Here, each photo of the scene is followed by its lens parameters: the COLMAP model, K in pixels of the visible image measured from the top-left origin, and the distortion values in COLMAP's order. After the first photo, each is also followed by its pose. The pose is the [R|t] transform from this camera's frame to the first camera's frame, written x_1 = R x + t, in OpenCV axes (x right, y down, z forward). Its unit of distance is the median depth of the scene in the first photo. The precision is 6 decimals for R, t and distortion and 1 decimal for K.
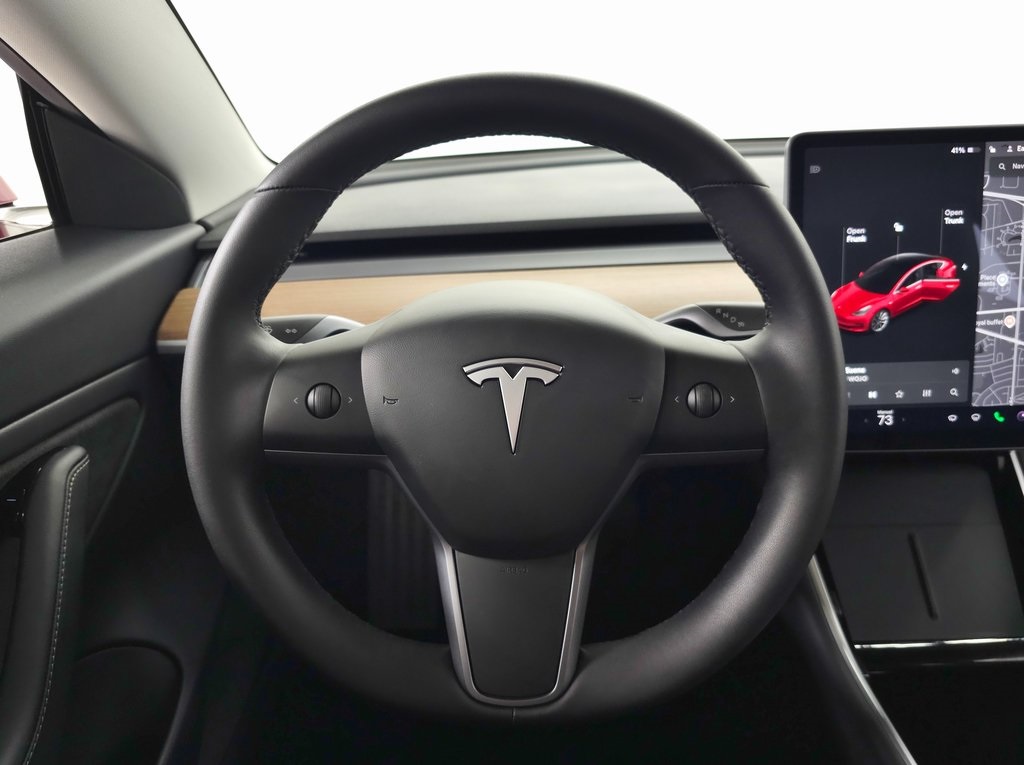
lens RADIAL K [[708.8, 0, 512.2], [0, 708.8, 384.4], [0, 0, 1]] dist [0.002809, -0.007584]
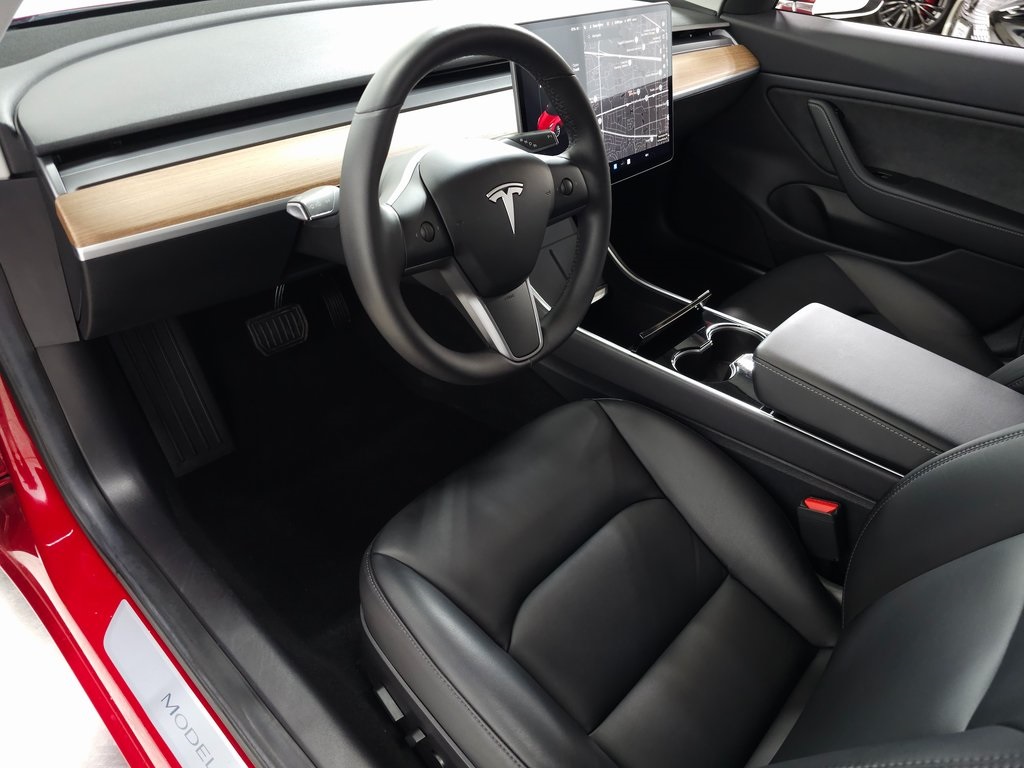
lens RADIAL K [[687.2, 0, 515.7], [0, 687.2, 387.9], [0, 0, 1]] dist [0.039462, -0.038981]
pose [[0.683475, -0.384597, 0.620440, -0.959742], [0.200440, 0.916157, 0.347102, -0.123880], [-0.701915, -0.112874, 0.703260, -0.286143]]
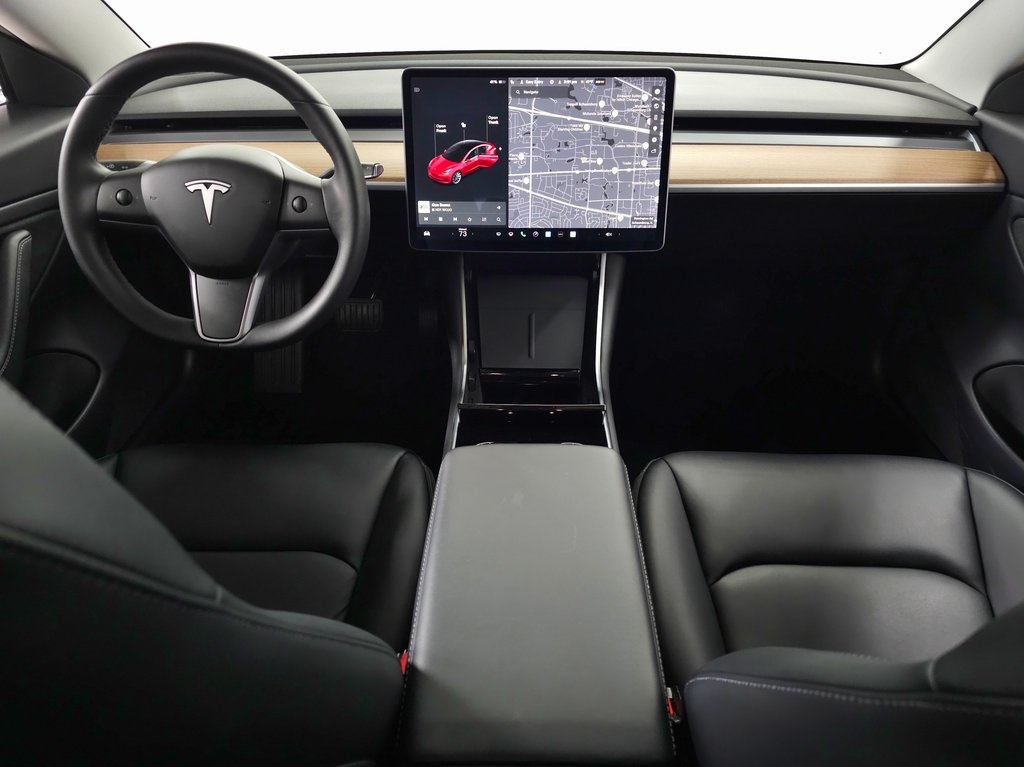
lens RADIAL K [[676.9, 0, 504.1], [0, 676.9, 372.0], [0, 0, 1]] dist [0.065435, -0.065047]
pose [[0.999326, 0.036700, -0.000743, 0.669433], [-0.036144, 0.987326, 0.154536, 0.134081], [0.006405, -0.154405, 0.987987, -0.844764]]
